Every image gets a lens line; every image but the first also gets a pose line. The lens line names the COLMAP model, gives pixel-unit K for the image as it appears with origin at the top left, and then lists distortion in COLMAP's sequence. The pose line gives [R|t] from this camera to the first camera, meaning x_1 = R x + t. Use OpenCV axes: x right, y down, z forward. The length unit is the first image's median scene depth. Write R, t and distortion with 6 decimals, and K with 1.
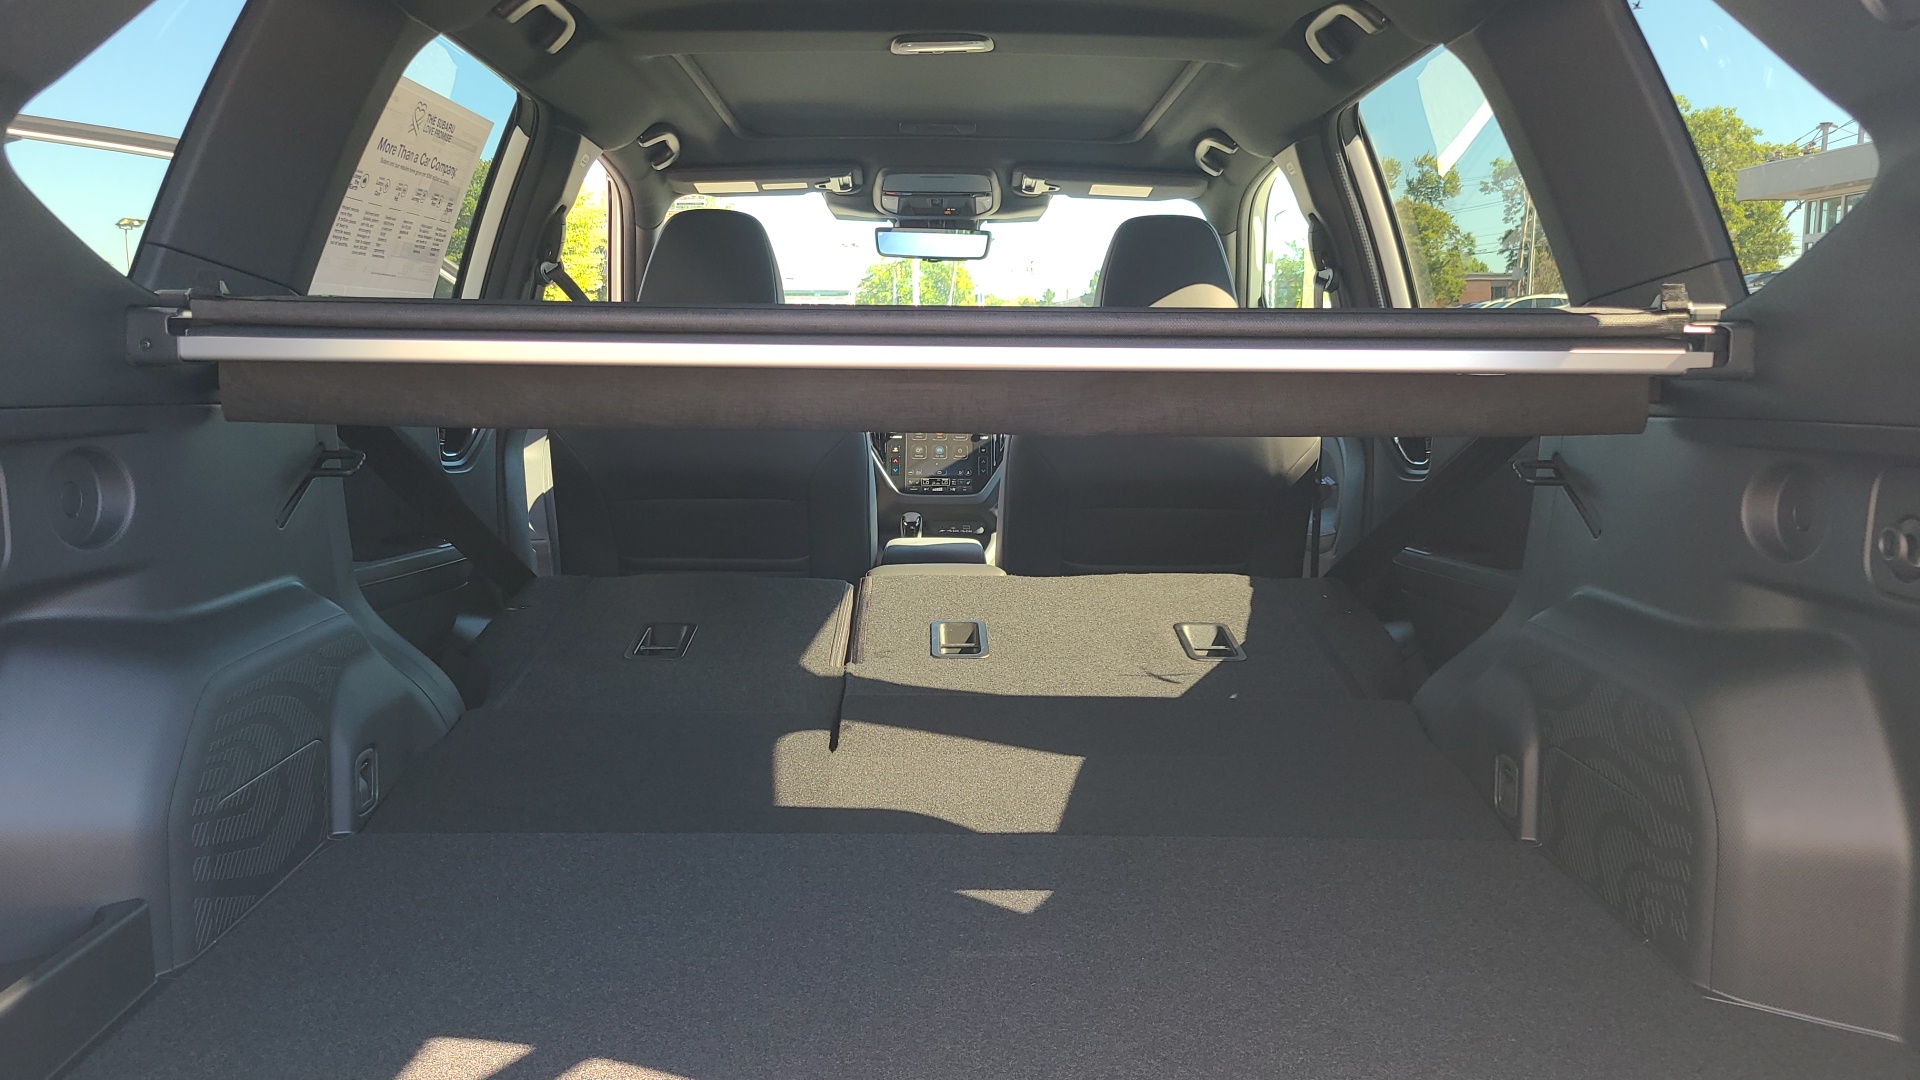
lens RADIAL K [[1428.4, 0, 950.6], [0, 1428.4, 521.3], [0, 0, 1]] dist [0.060926, -0.045072]
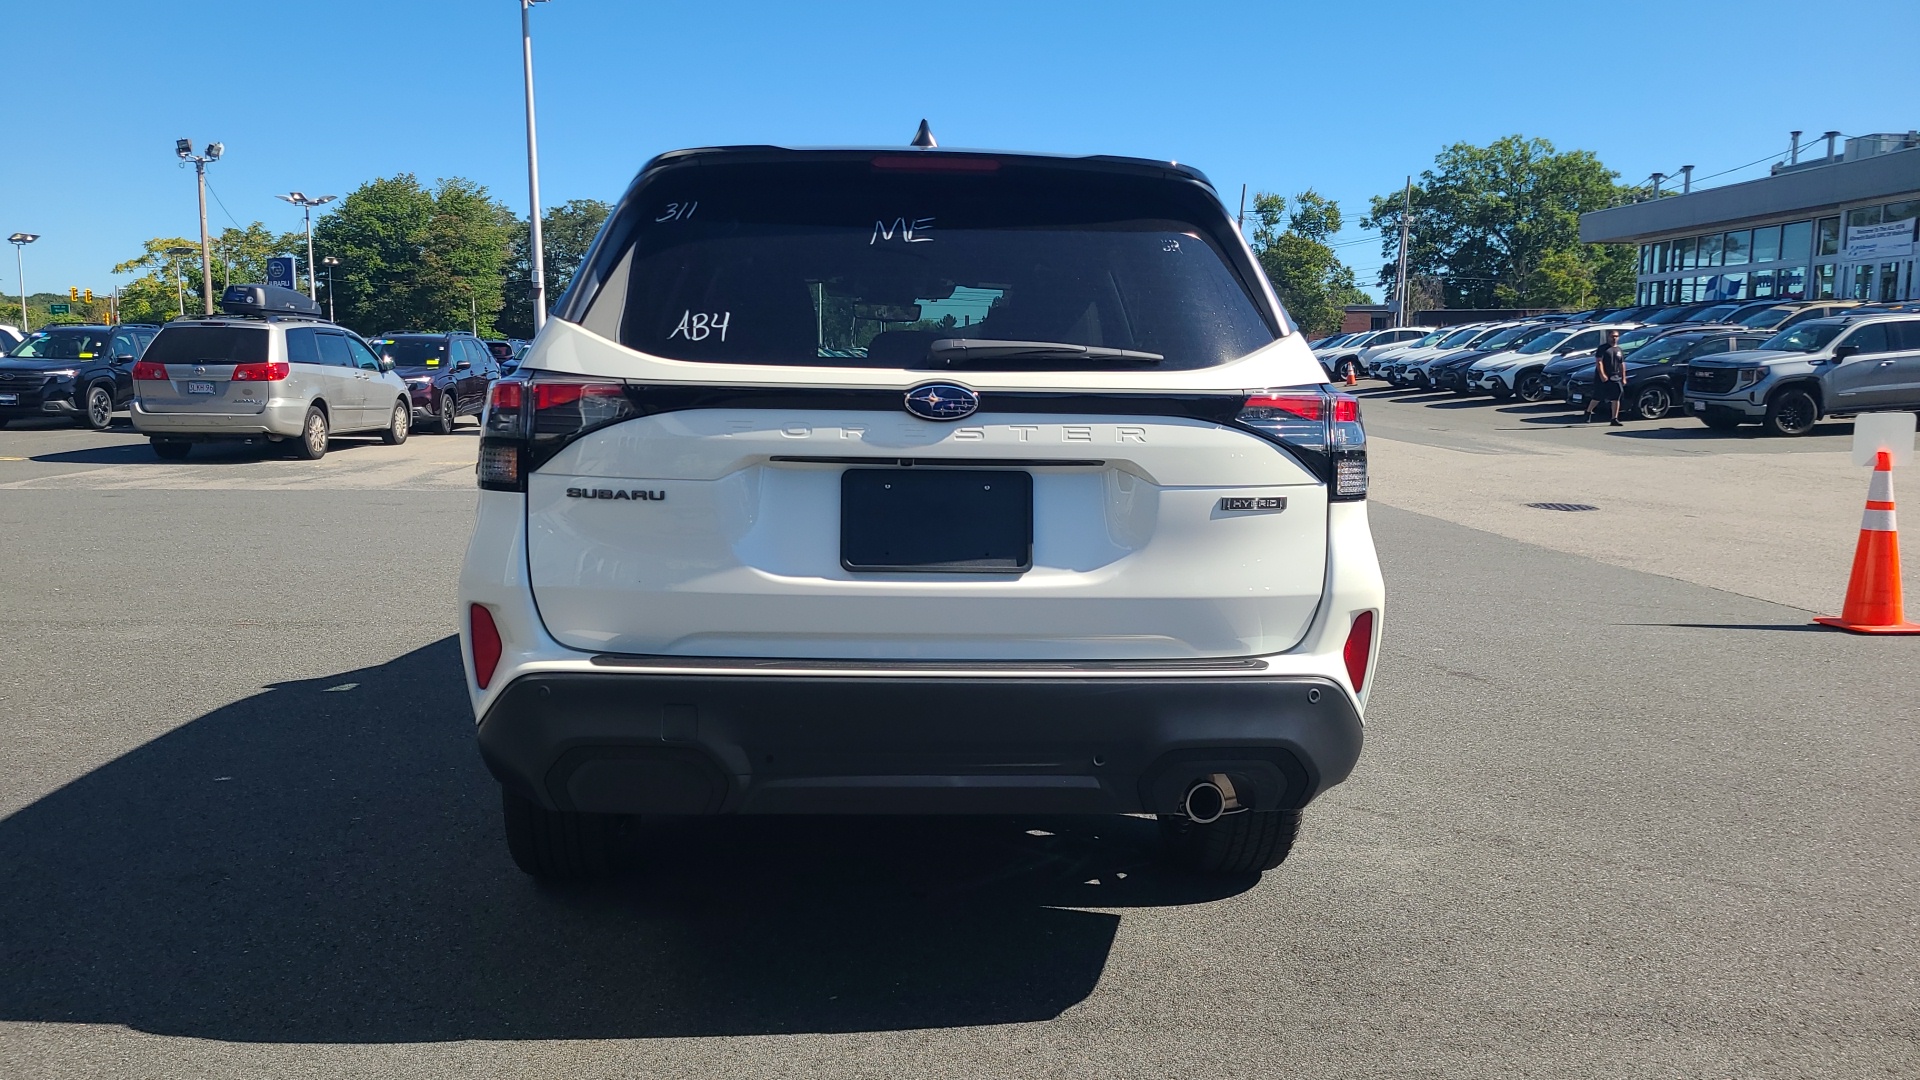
lens RADIAL K [[1428.4, 0, 947.1], [0, 1428.4, 534.8], [0, 0, 1]] dist [0.060926, -0.045072]
pose [[0.997651, 0.001428, 0.068489, -0.122886], [-0.000929, 0.999973, -0.007320, 0.174875], [-0.068498, 0.007239, 0.997625, -1.483460]]
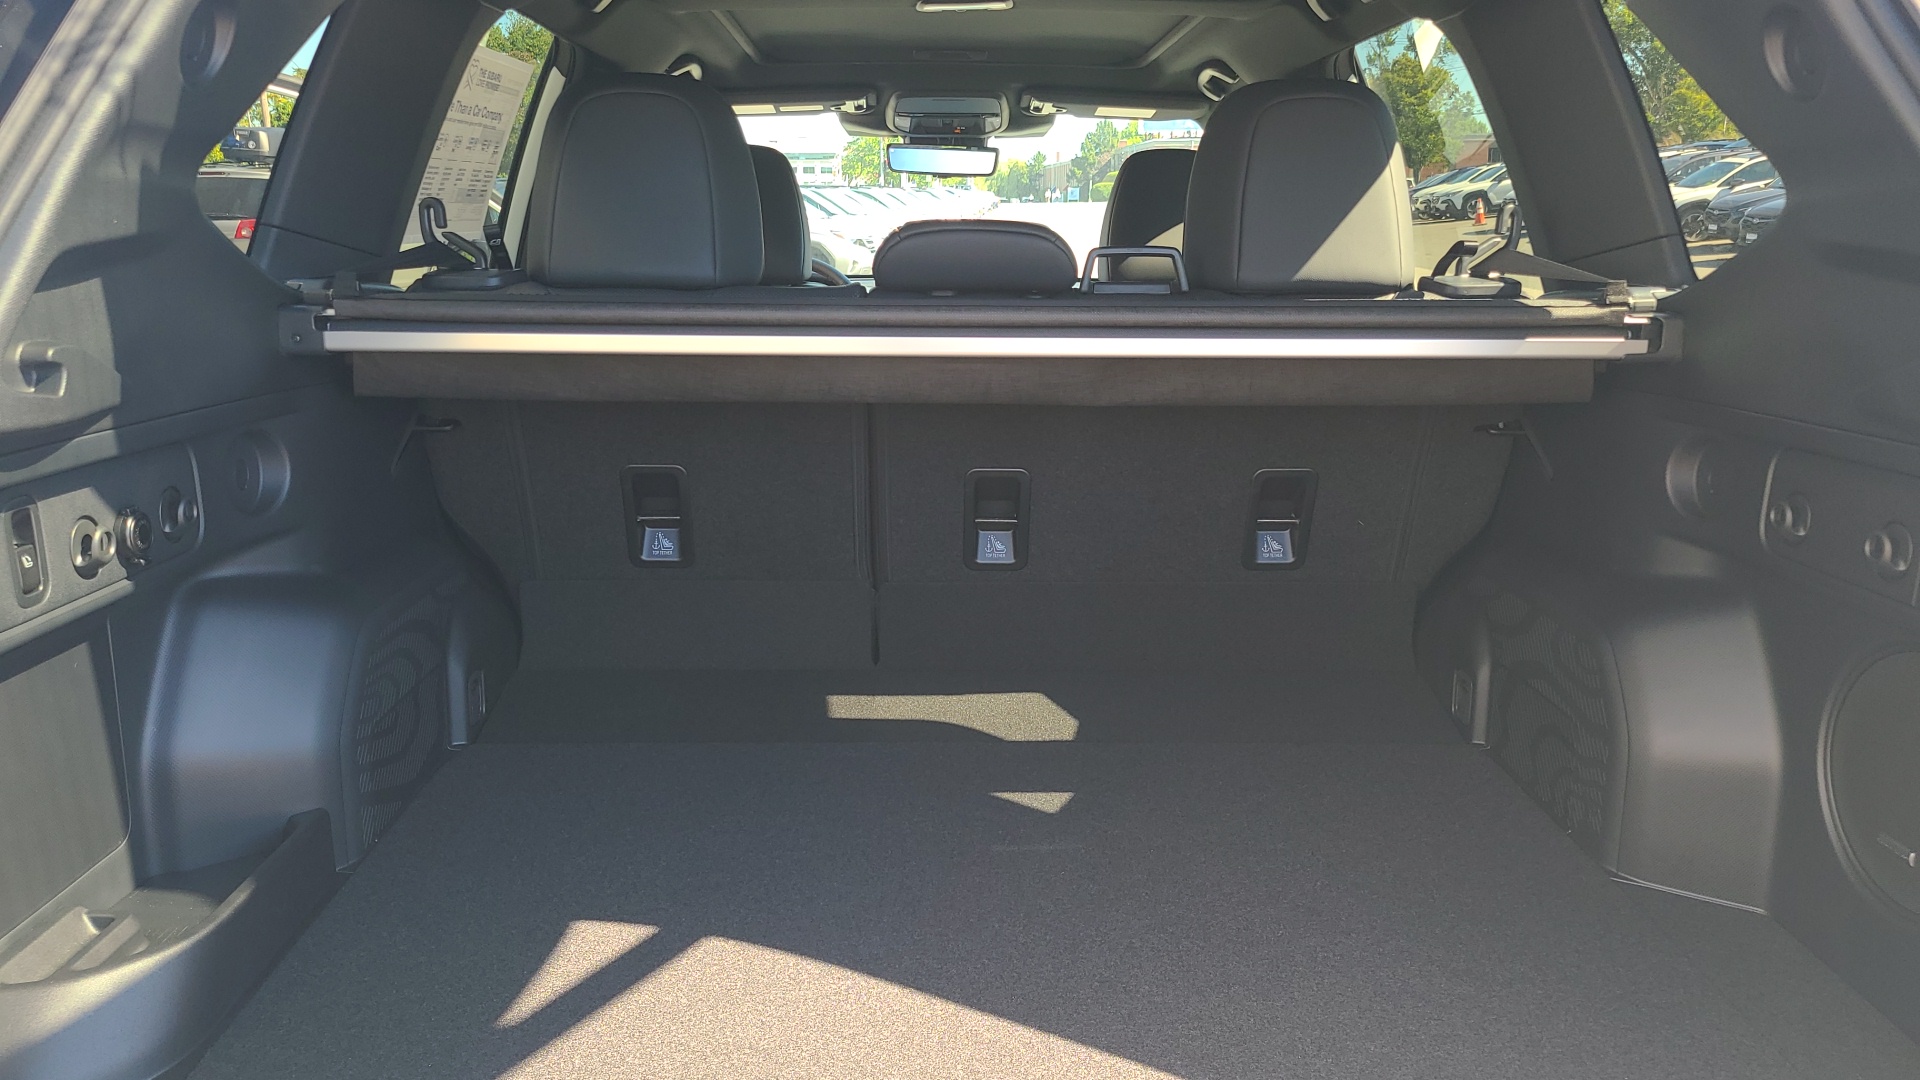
lens RADIAL K [[1428.4, 0, 959.2], [0, 1428.4, 542.8], [0, 0, 1]] dist [0.060926, -0.045072]
pose [[0.999899, -0.003527, 0.013754, -0.034309], [0.002047, 0.994348, 0.106148, -0.063732], [-0.014051, -0.106109, 0.994255, -0.130975]]
